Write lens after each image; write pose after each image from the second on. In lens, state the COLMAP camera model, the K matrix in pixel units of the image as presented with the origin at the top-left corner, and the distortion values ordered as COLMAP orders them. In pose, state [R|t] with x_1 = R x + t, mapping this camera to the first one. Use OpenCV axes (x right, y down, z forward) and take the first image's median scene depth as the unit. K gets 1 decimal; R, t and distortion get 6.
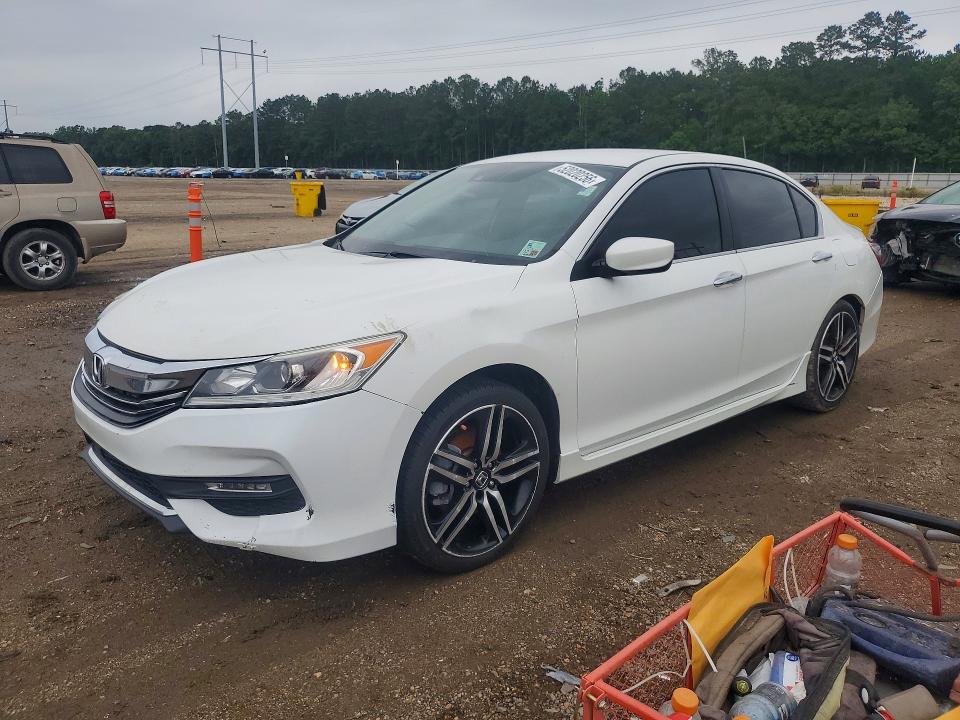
lens RADIAL K [[784.2, 0, 481.1], [0, 784.2, 356.5], [0, 0, 1]] dist [0.010124, 0.003646]
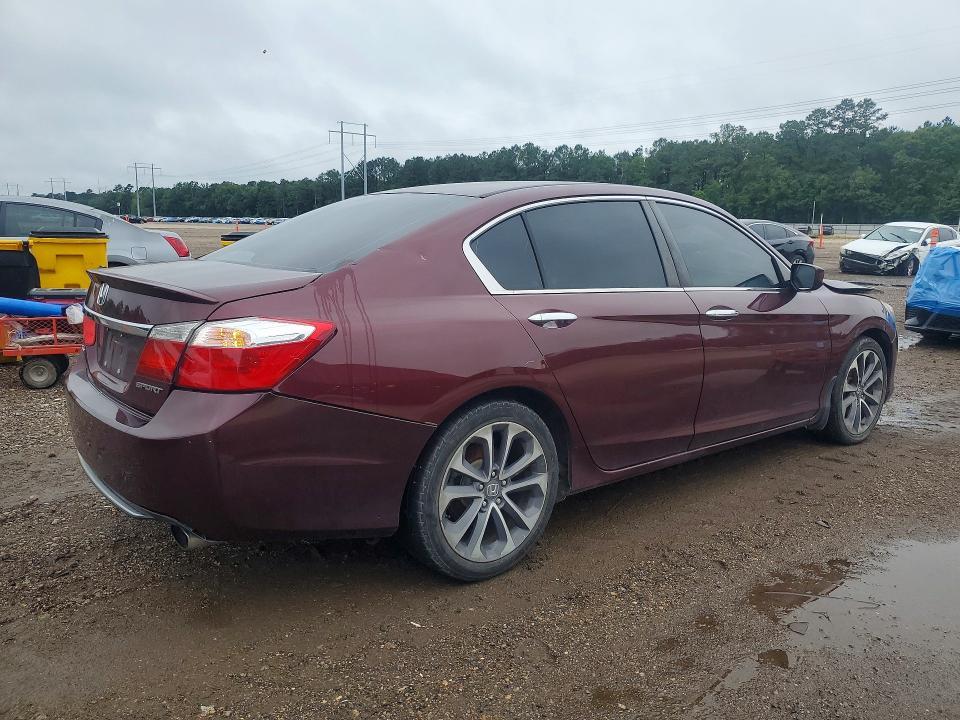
lens RADIAL K [[784.2, 0, 480.3], [0, 784.2, 362.7], [0, 0, 1]] dist [0.010124, 0.003646]
pose [[0.996044, 0.018876, -0.086834, 0.021623], [-0.023570, 0.998297, -0.053358, 0.058191], [0.085679, 0.055193, 0.994793, -0.244639]]
